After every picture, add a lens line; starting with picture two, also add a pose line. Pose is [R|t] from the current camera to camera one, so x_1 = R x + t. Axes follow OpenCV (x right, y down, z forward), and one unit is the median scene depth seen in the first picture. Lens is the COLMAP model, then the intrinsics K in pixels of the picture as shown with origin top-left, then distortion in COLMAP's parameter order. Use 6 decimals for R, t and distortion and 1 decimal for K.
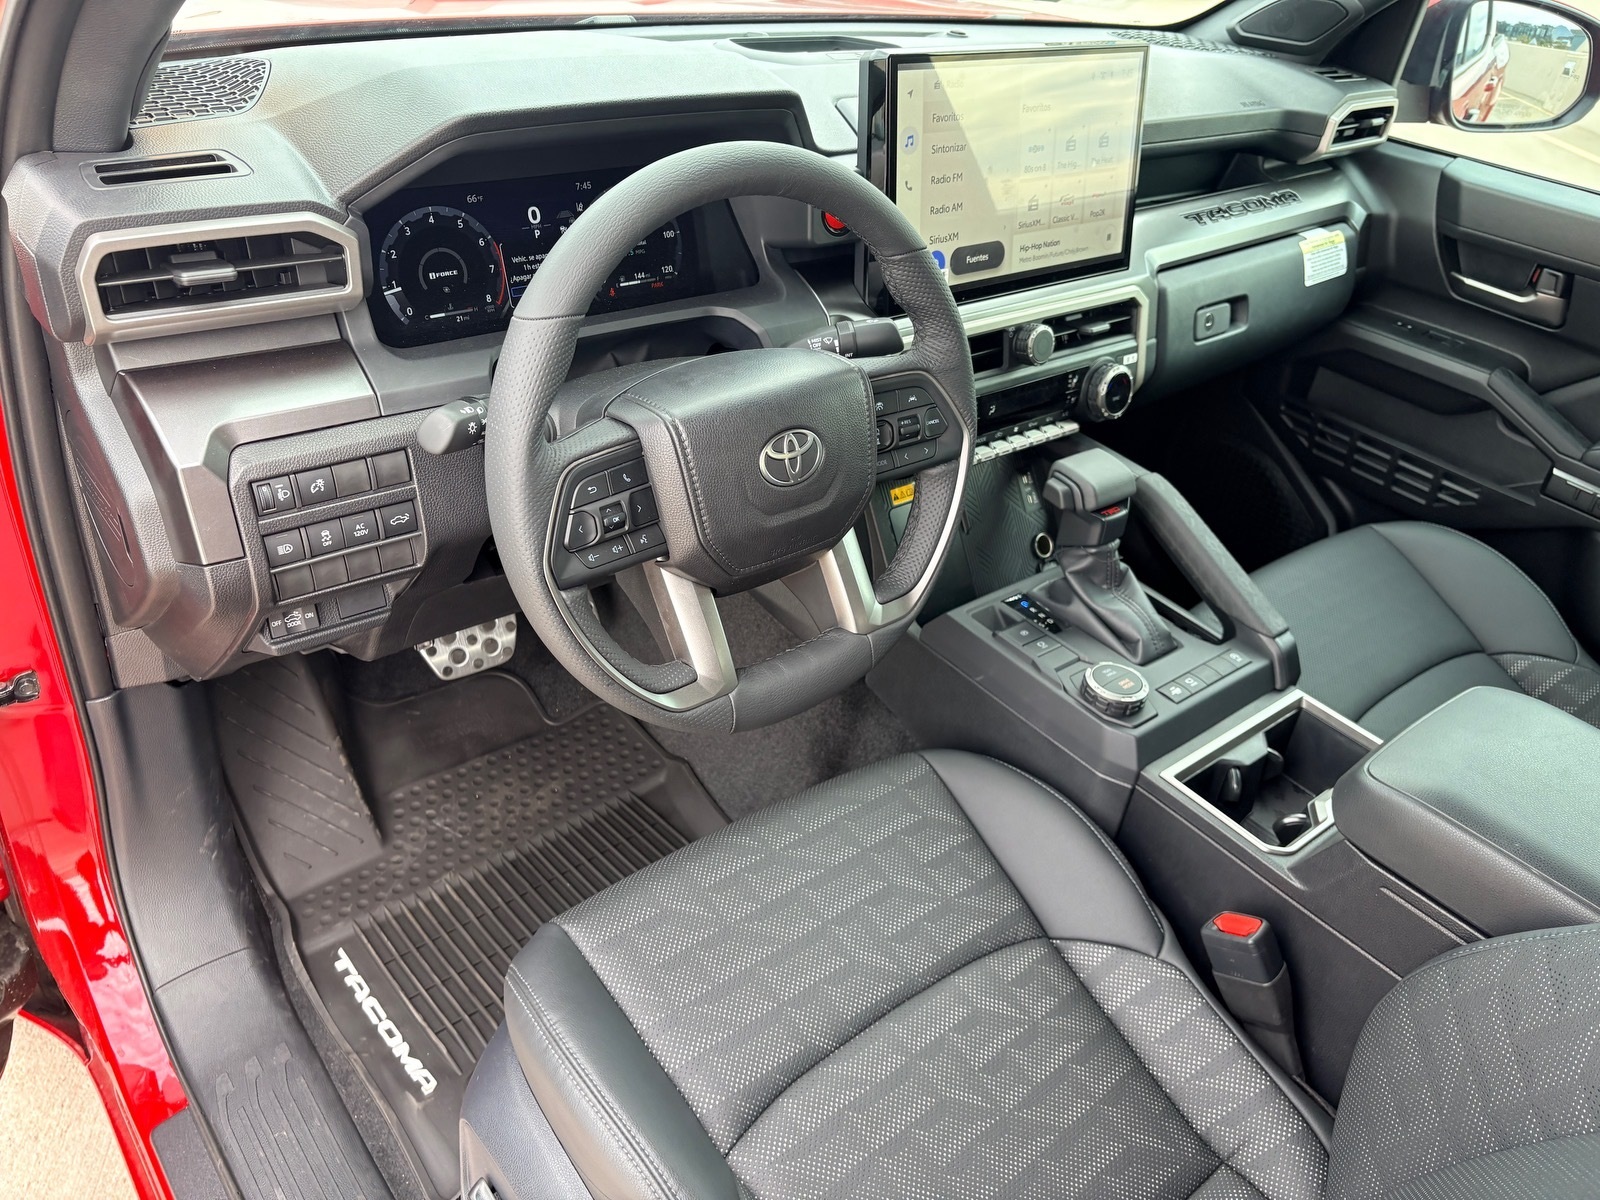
lens RADIAL K [[1222.5, 0, 789.7], [0, 1222.5, 610.9], [0, 0, 1]] dist [0.007628, -0.001850]
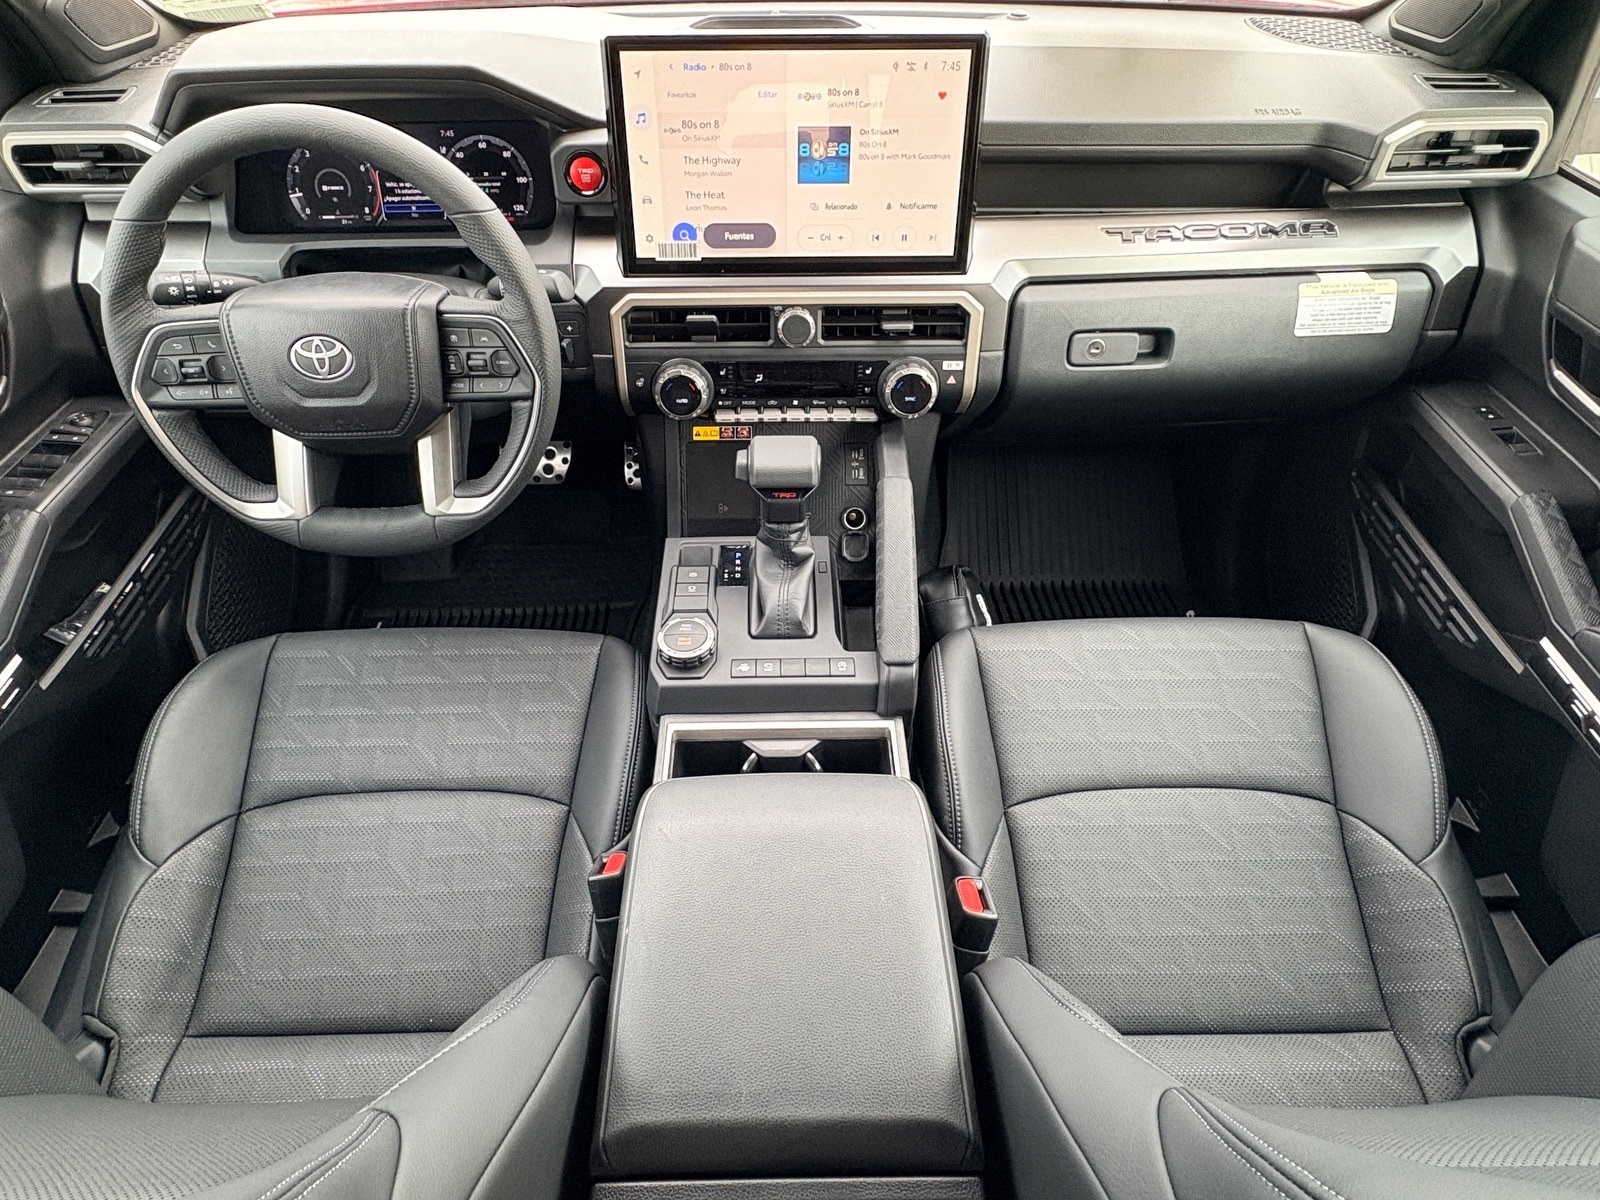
lens RADIAL K [[932.2, 0, 782.6], [0, 932.2, 593.2], [0, 0, 1]] dist [-0.001069, 0.002656]
pose [[0.778237, 0.348125, -0.522643, 0.733188], [-0.279708, 0.937319, 0.207838, -0.173868], [0.562237, -0.015560, 0.826830, 0.329057]]
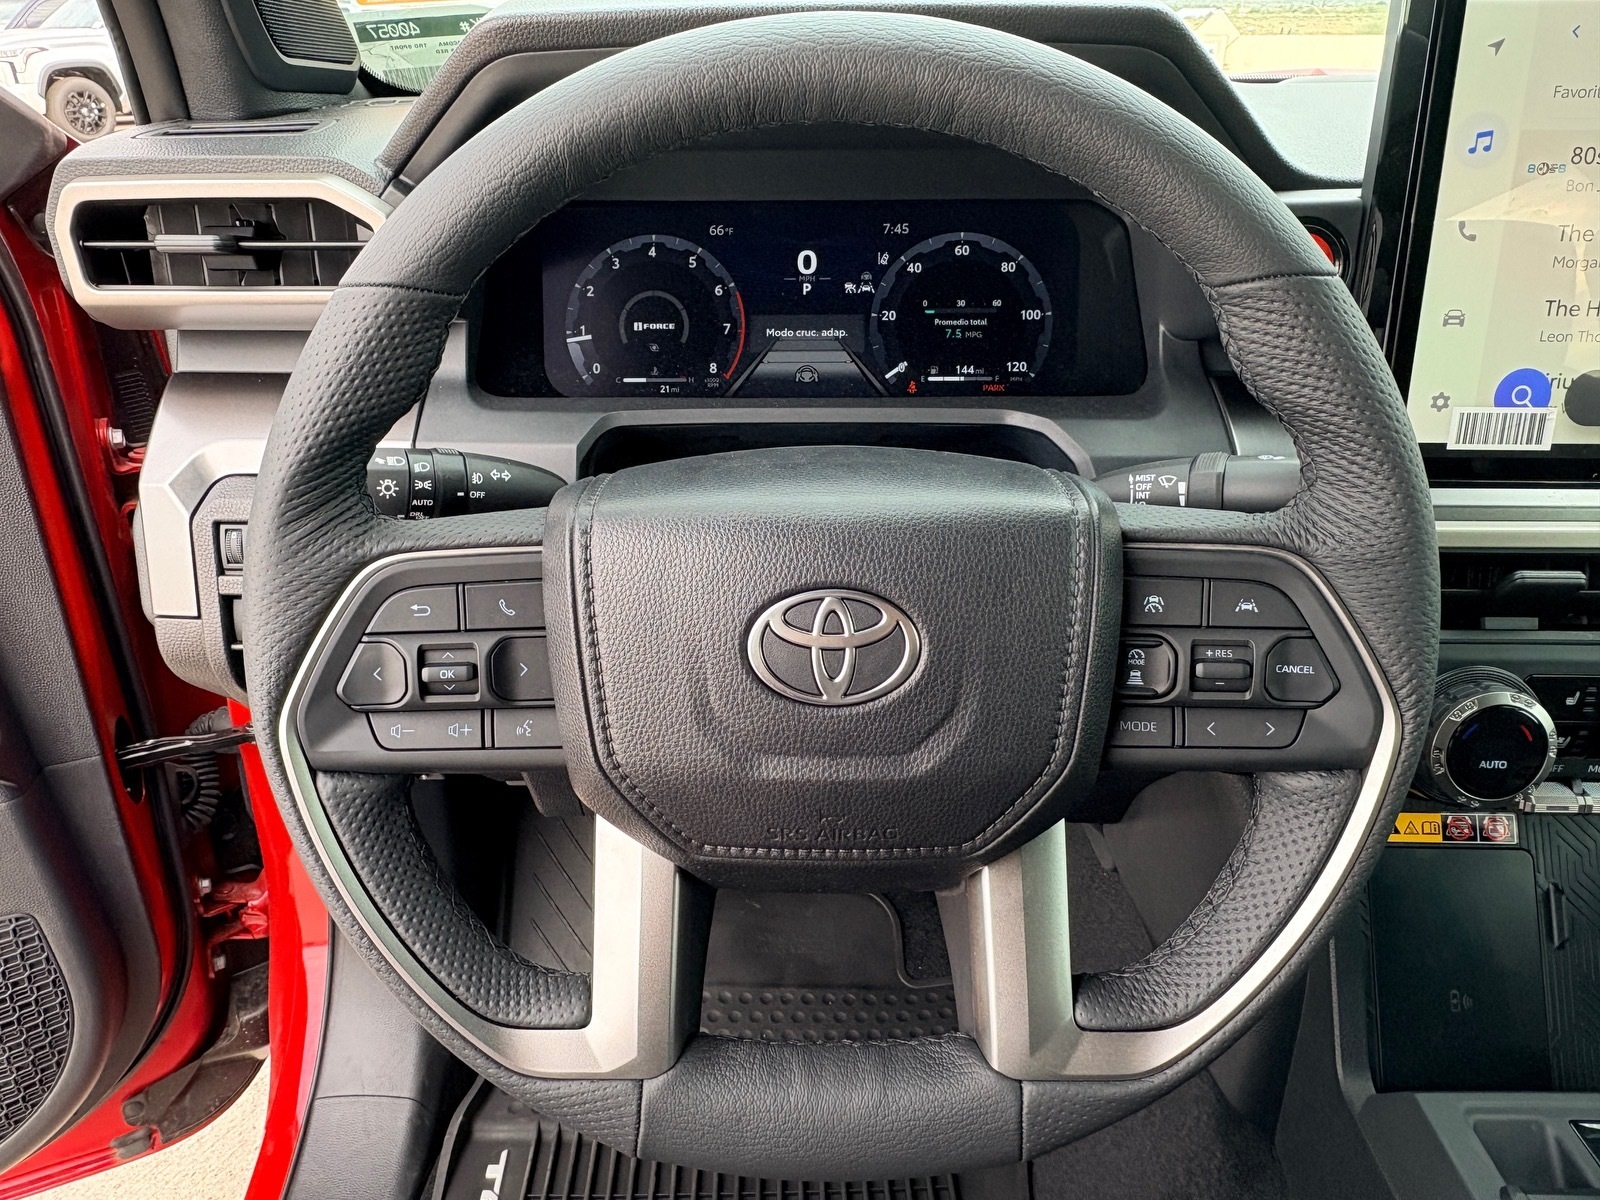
lens RADIAL K [[1135.1, 0, 758.6], [0, 1135.1, 599.5], [0, 0, 1]] dist [-0.001032, 0.006324]
pose [[0.756362, 0.188982, -0.626260, 0.184376], [-0.298516, 0.951579, -0.073380, -0.076542], [0.582069, 0.242451, 0.776153, 0.470562]]
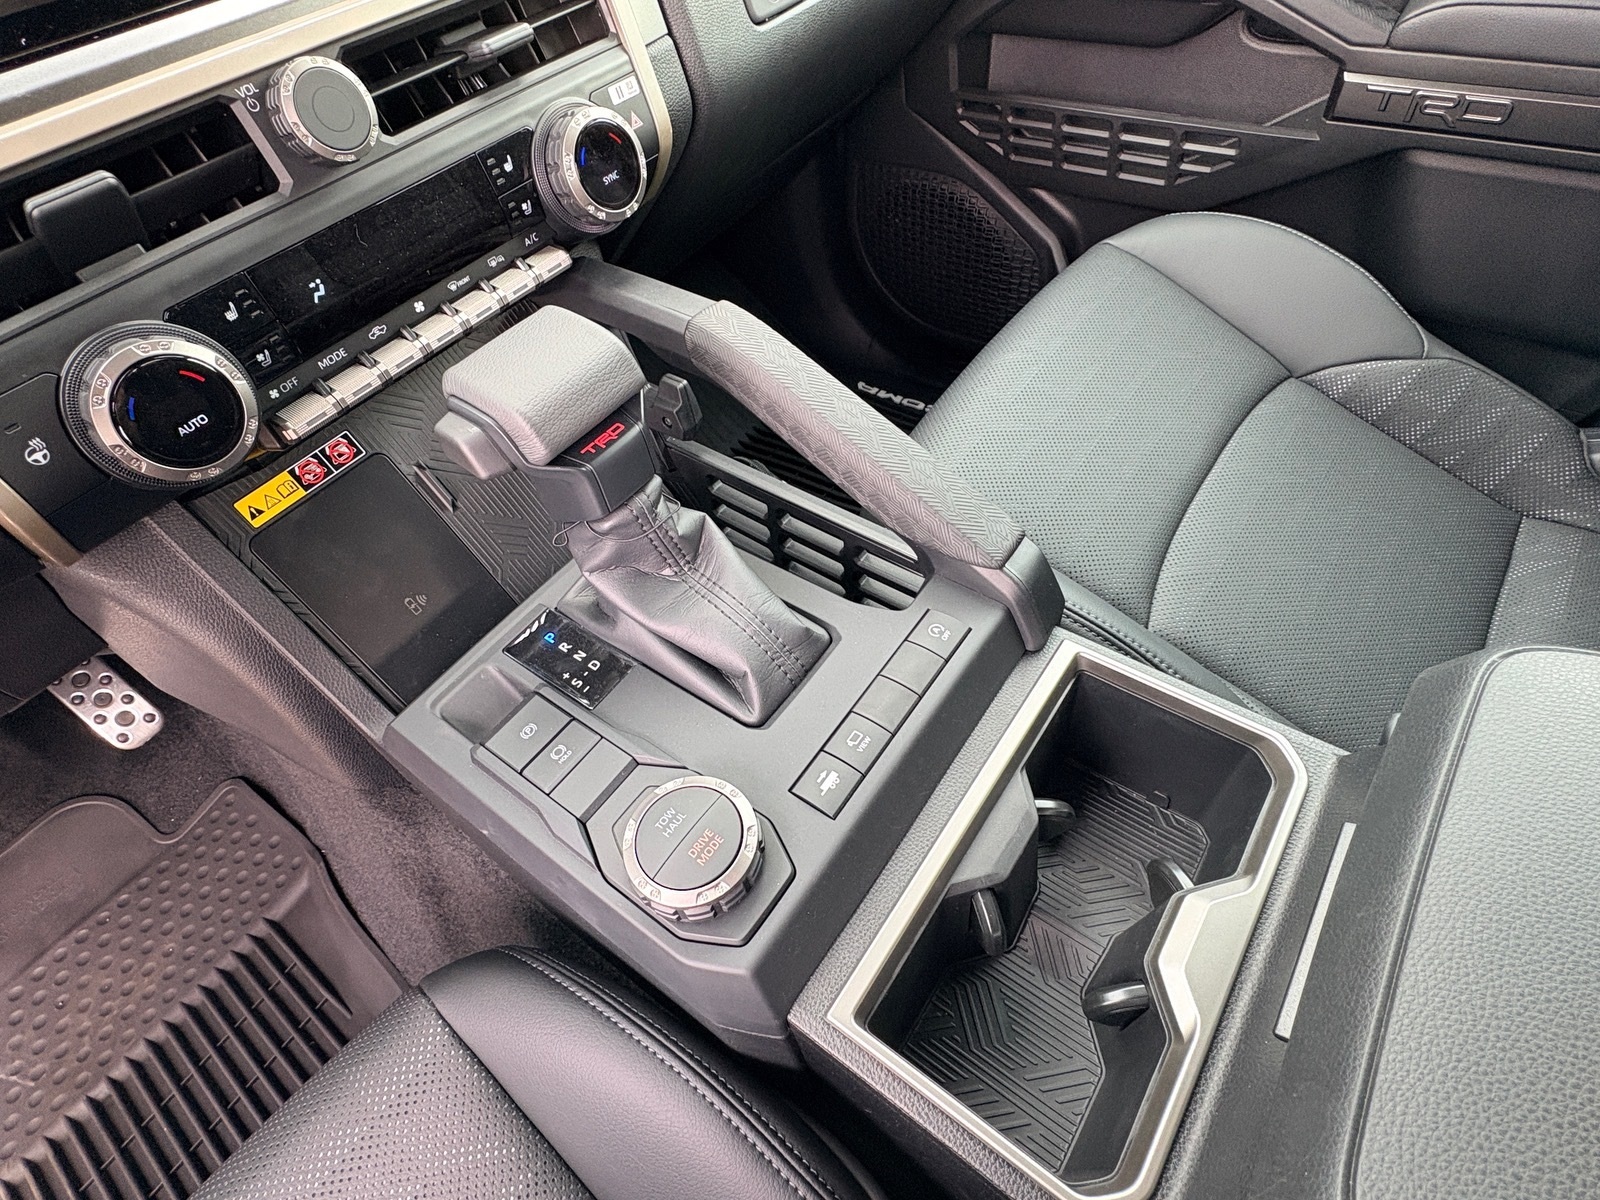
lens RADIAL K [[821.5, 0, 787.0], [0, 821.5, 597.5], [0, 0, 1]] dist [0.000763, -0.000016]
pose [[0.946028, -0.324065, 0.003733, 0.314527], [0.311791, 0.913219, 0.262331, -0.089161], [-0.088421, -0.247008, 0.964971, 0.690357]]
